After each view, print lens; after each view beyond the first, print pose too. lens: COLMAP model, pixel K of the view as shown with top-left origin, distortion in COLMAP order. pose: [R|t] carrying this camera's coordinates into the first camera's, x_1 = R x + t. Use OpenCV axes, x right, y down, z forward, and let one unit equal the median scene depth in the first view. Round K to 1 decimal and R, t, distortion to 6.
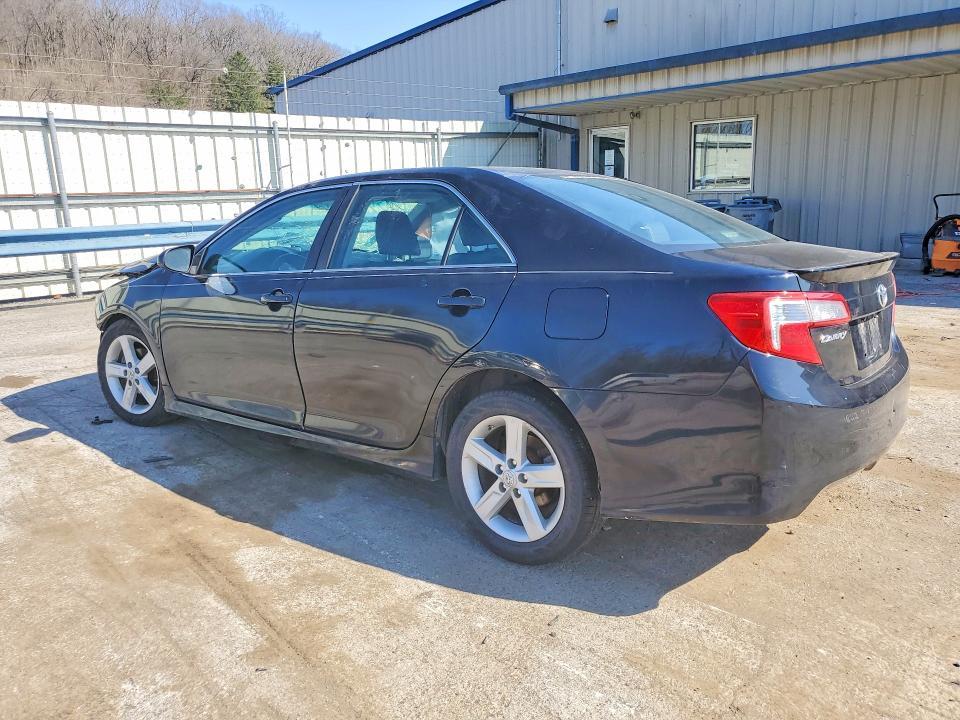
lens RADIAL K [[756.1, 0, 481.3], [0, 756.1, 359.8], [0, 0, 1]] dist [0.035818, -0.013614]
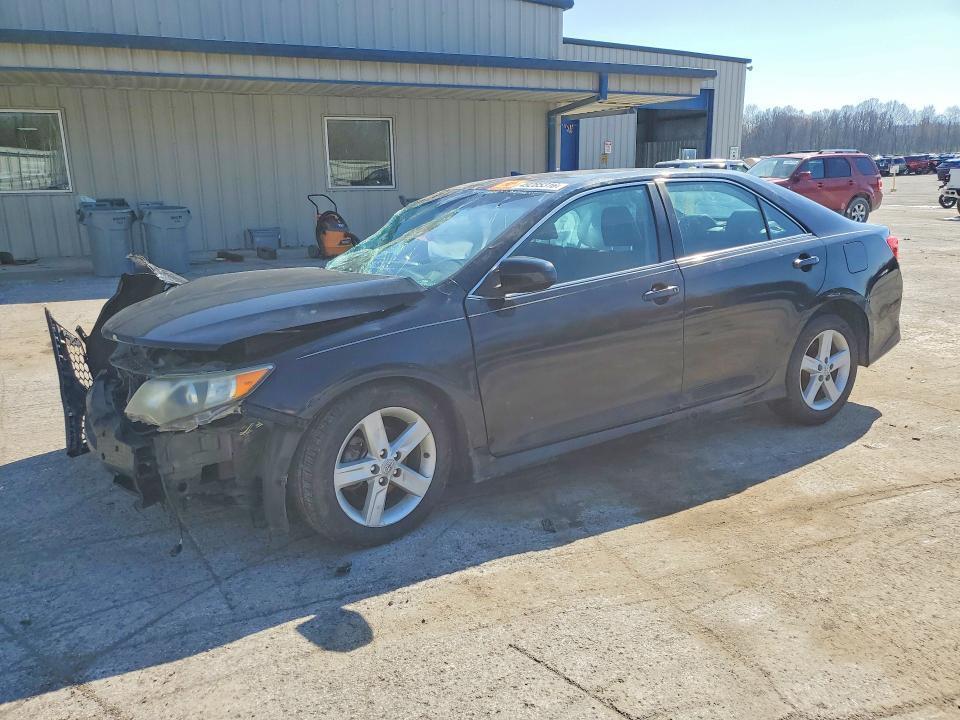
lens RADIAL K [[756.1, 0, 482.2], [0, 756.1, 361.4], [0, 0, 1]] dist [0.035818, -0.013614]
pose [[0.315784, -0.204324, 0.926570, -1.389451], [0.204838, 0.968191, 0.143692, -0.200780], [-0.926457, 0.144421, 0.347593, 0.917948]]
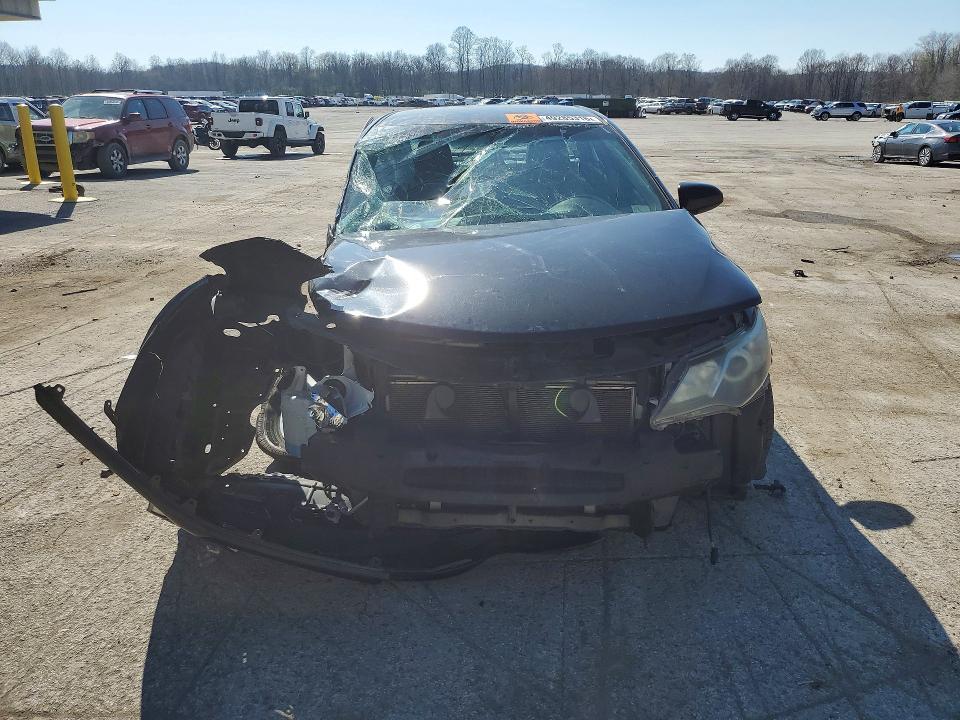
lens RADIAL K [[756.1, 0, 481.4], [0, 756.1, 357.6], [0, 0, 1]] dist [0.035818, -0.013614]
pose [[-0.658582, -0.203863, 0.724369, -1.081851], [0.182512, 0.890590, 0.416579, -0.456063], [-0.730041, 0.406557, -0.549319, 2.065111]]
